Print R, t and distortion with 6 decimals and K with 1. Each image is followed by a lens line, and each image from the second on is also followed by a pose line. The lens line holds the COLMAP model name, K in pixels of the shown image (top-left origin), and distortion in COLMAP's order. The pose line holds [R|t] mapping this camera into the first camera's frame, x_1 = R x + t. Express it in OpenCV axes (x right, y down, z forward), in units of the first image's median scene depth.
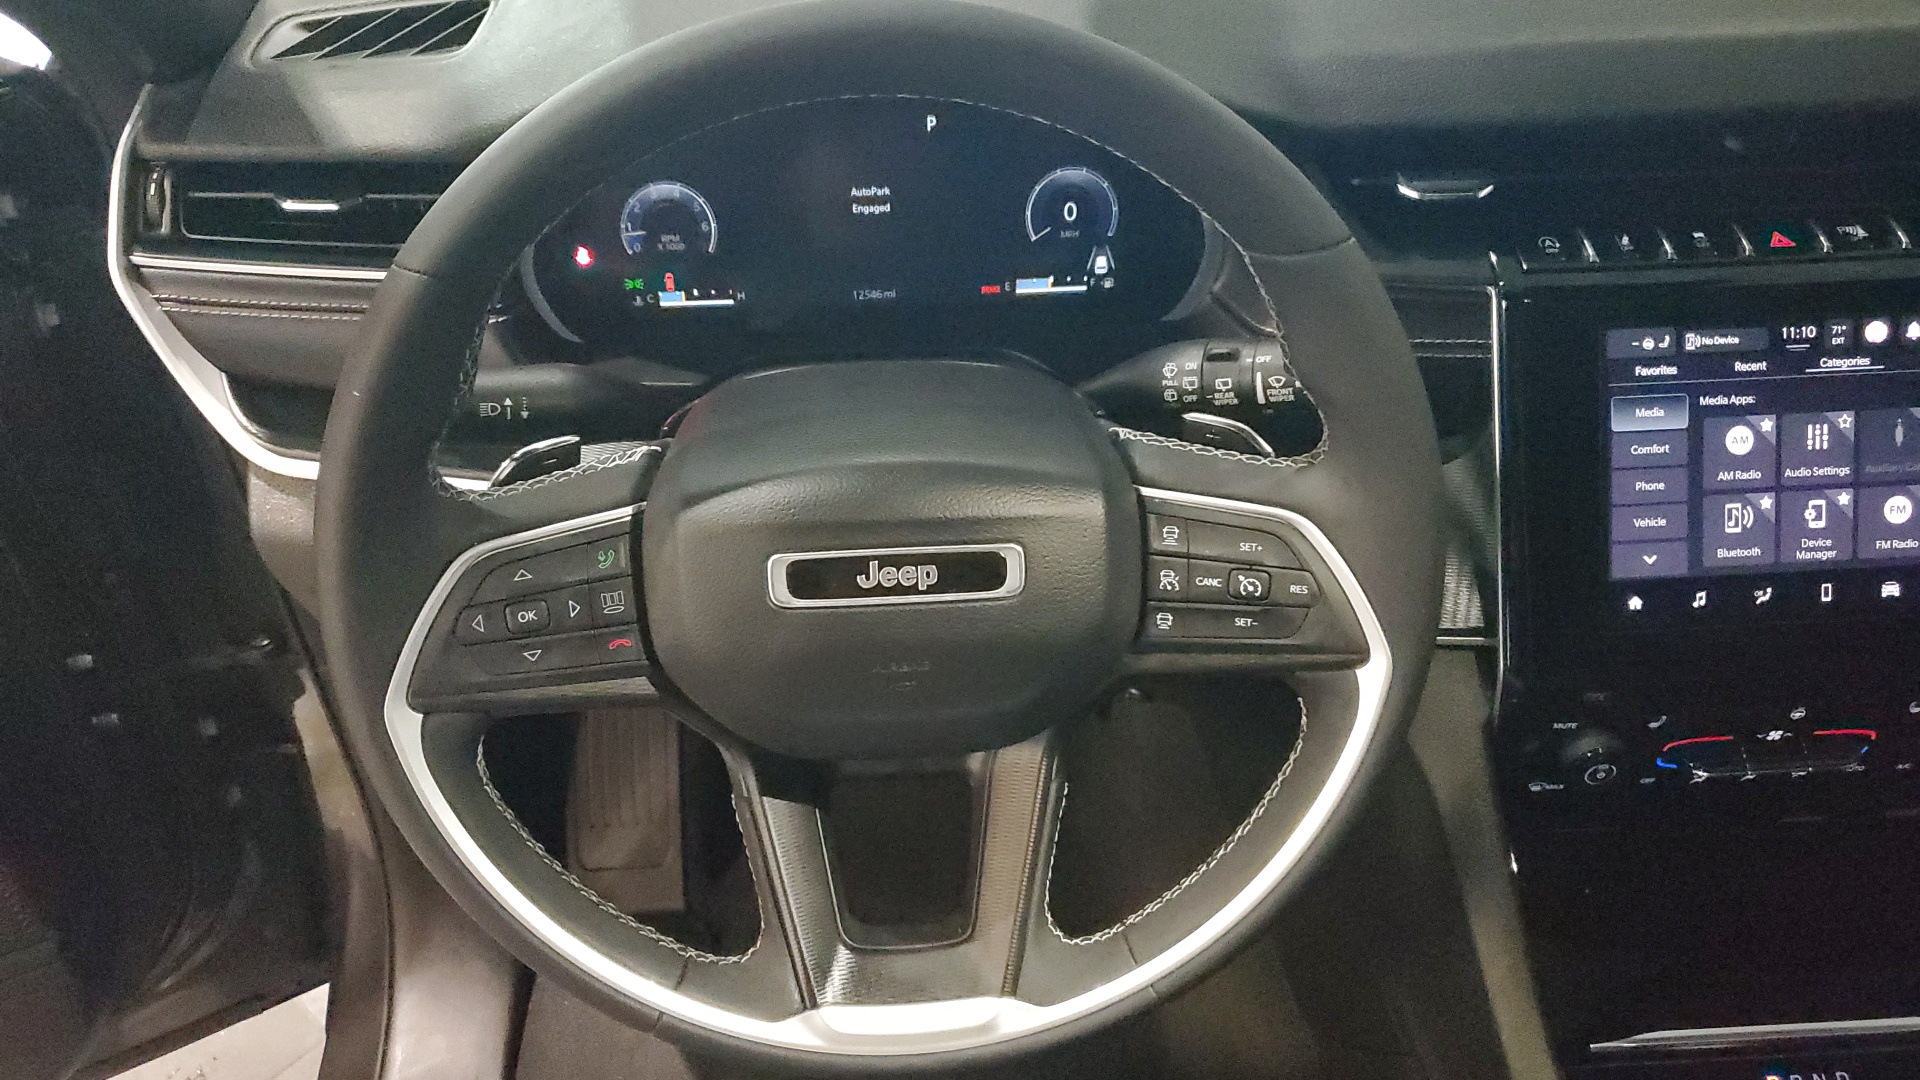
lens RADIAL K [[1482.1, 0, 960.0], [0, 1482.1, 540.0], [0, 0, 1]] dist [0.001096, 0.002770]
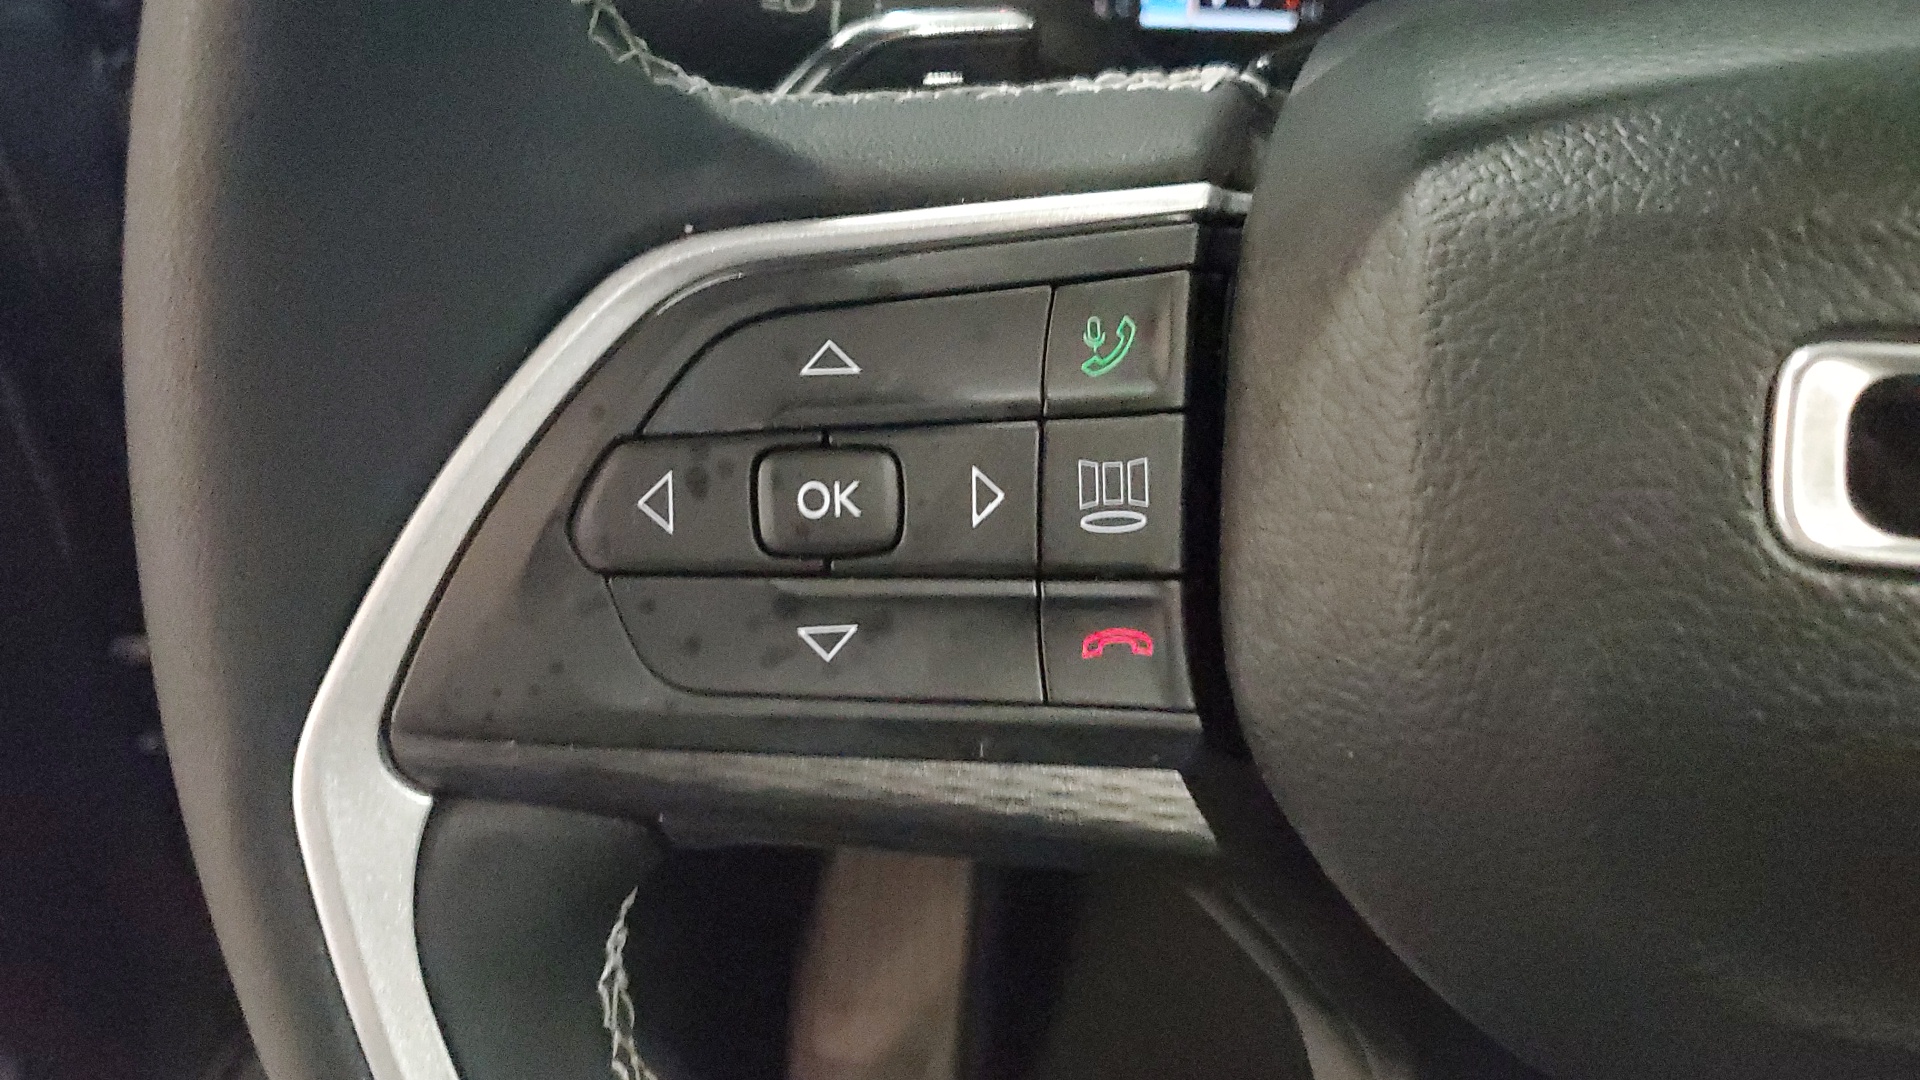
lens RADIAL K [[1477.6, 0, 960.0], [0, 1477.6, 540.0], [0, 0, 1]] dist [0.129149, -0.279654]
pose [[0.981580, 0.100924, -0.162221, -0.213290], [-0.118623, 0.987542, -0.103388, 0.083548], [0.149766, 0.120727, 0.981323, 0.702806]]
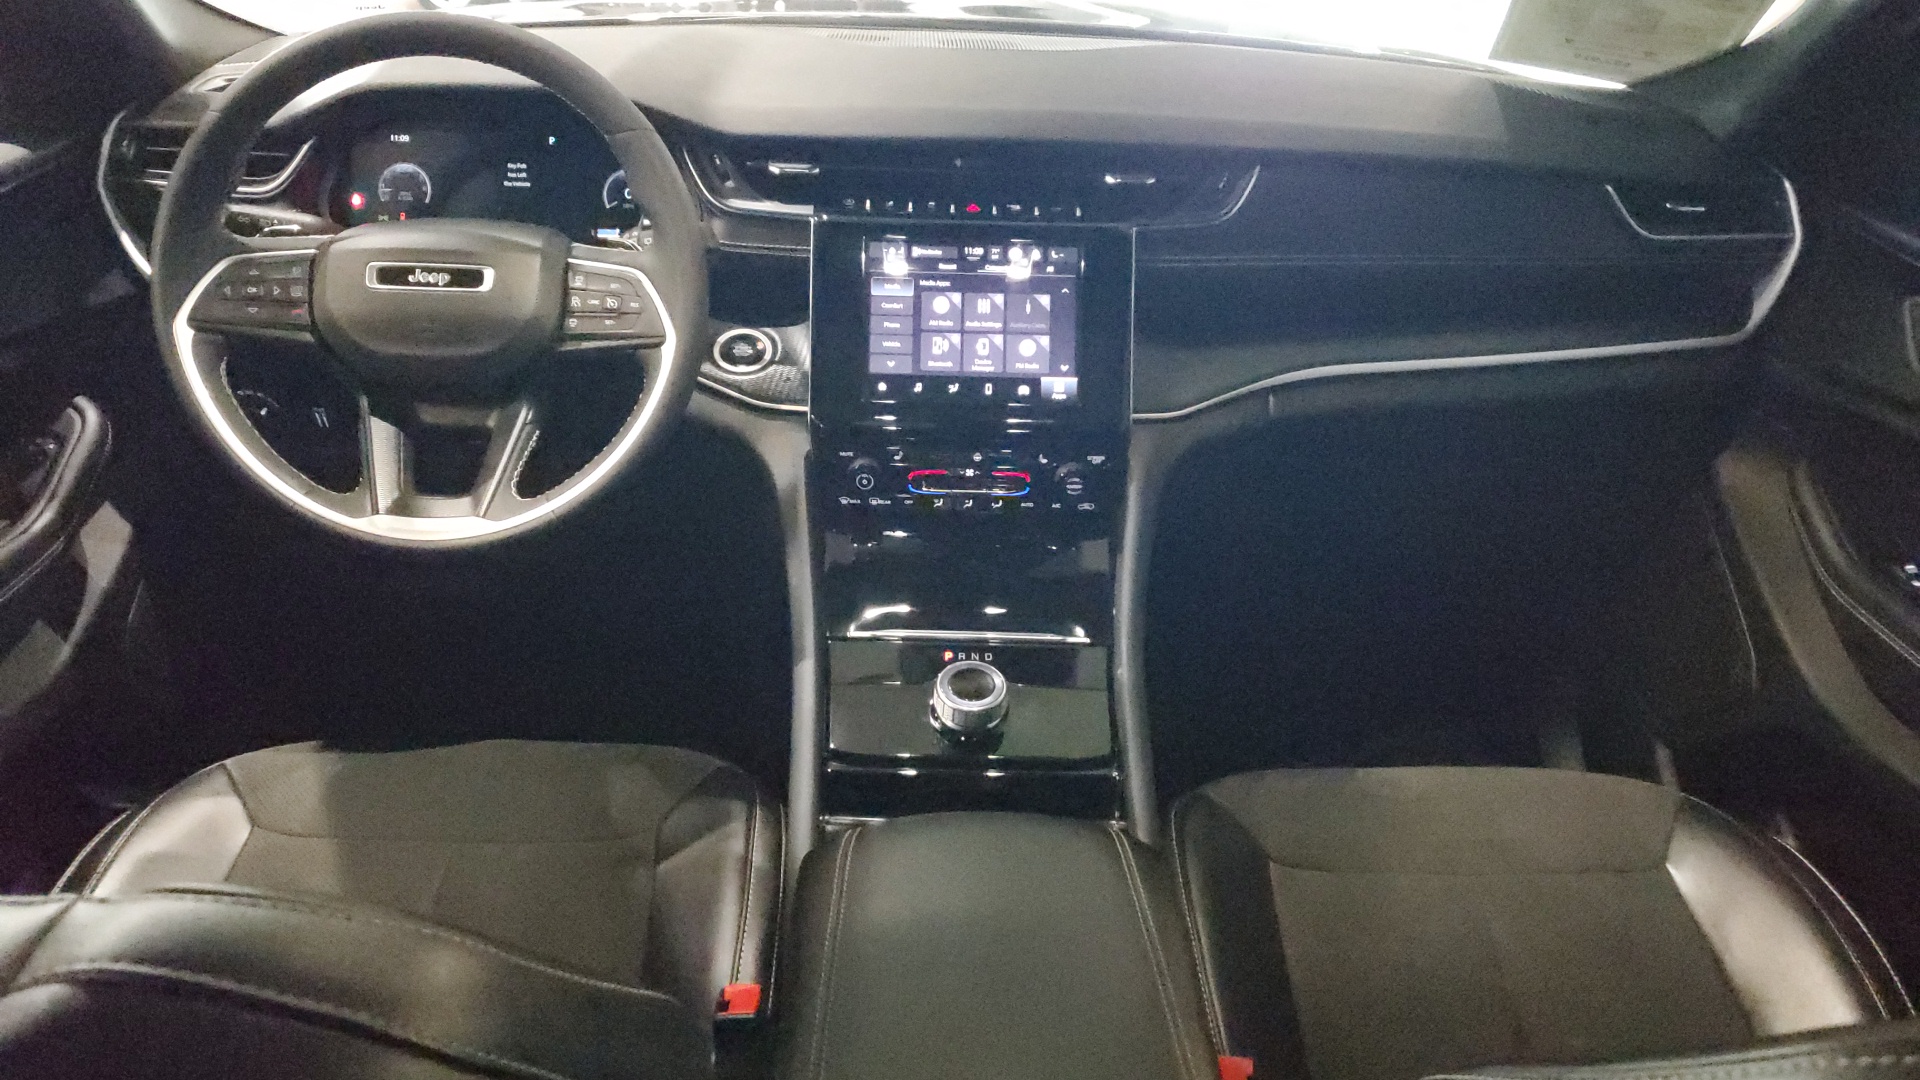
lens RADIAL K [[1477.6, 0, 960.0], [0, 1477.6, 540.0], [0, 0, 1]] dist [0.129149, -0.279654]
pose [[0.997962, 0.060922, -0.018969, 0.722410], [-0.063612, 0.973161, -0.221158, 0.760430], [0.004987, 0.221914, 0.975053, -0.910523]]
